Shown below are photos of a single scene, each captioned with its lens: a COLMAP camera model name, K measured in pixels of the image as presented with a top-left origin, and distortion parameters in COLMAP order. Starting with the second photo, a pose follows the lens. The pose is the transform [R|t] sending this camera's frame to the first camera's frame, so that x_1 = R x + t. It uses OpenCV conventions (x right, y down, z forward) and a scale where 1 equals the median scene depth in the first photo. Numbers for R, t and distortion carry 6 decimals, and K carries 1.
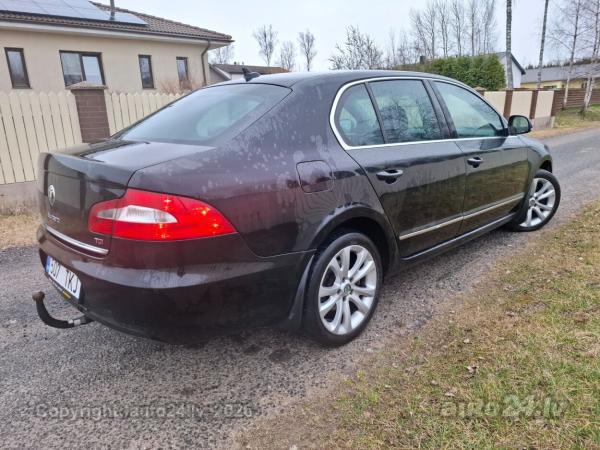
lens RADIAL K [[412.1, 0, 300.1], [0, 412.1, 215.0], [0, 0, 1]] dist [0.068196, -0.064103]
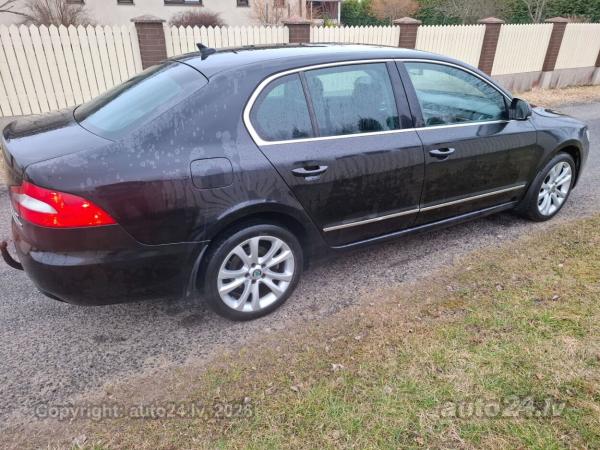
lens RADIAL K [[412.1, 0, 300.1], [0, 412.1, 215.0], [0, 0, 1]] dist [0.068196, -0.064103]
pose [[0.971451, 0.128339, -0.199532, 0.426528], [-0.091830, 0.978901, 0.182540, -0.180545], [0.218749, -0.159005, 0.962739, 0.008768]]
